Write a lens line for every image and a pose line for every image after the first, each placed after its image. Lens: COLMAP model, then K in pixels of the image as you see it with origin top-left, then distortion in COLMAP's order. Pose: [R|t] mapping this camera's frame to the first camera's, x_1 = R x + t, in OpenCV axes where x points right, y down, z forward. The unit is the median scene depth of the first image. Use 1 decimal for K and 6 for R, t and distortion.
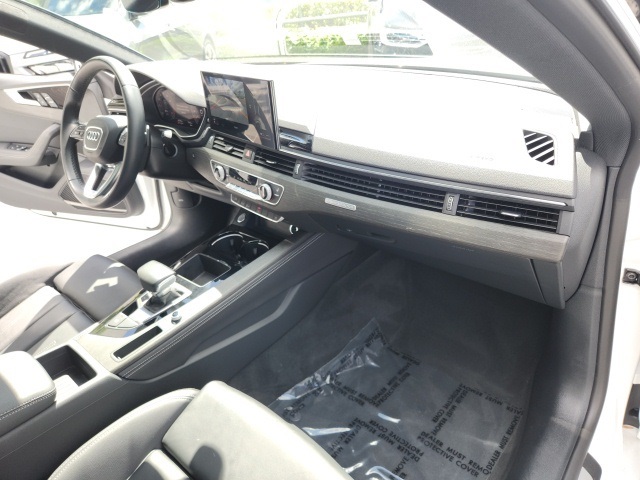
lens RADIAL K [[432.6, 0, 319.9], [0, 432.6, 237.5], [0, 0, 1]] dist [0.067822, -0.059642]
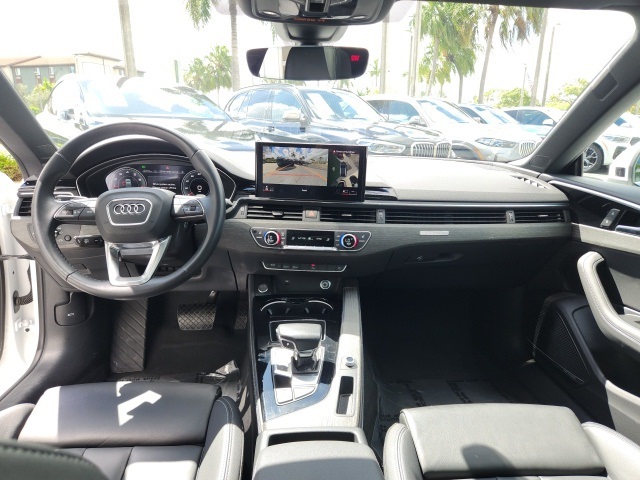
lens RADIAL K [[432.6, 0, 319.2], [0, 432.6, 238.1], [0, 0, 1]] dist [0.067822, -0.059642]
pose [[0.702464, -0.084371, 0.706701, -0.954705], [0.266326, 0.951970, -0.151076, 0.038195], [-0.660011, 0.294338, 0.691195, 0.256893]]
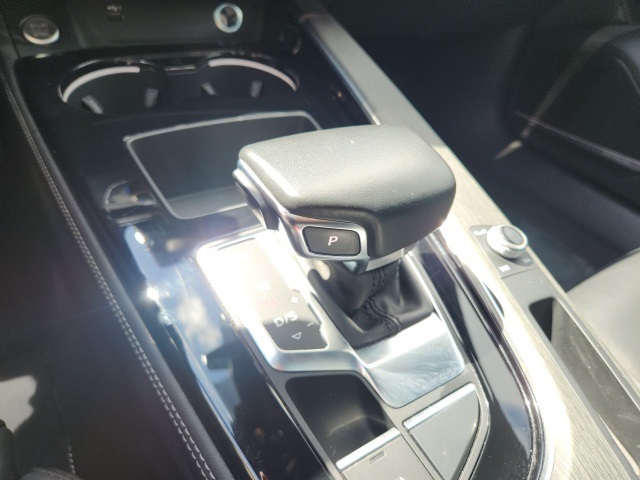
lens RADIAL K [[434.8, 0, 327.2], [0, 434.8, 234.8], [0, 0, 1]] dist [-0.010734, 0.002420]
pose [[0.289091, -0.500701, 0.815920, -0.532353], [0.328032, 0.852524, 0.406938, 0.024663], [-0.899345, 0.150005, 0.410703, 0.900437]]
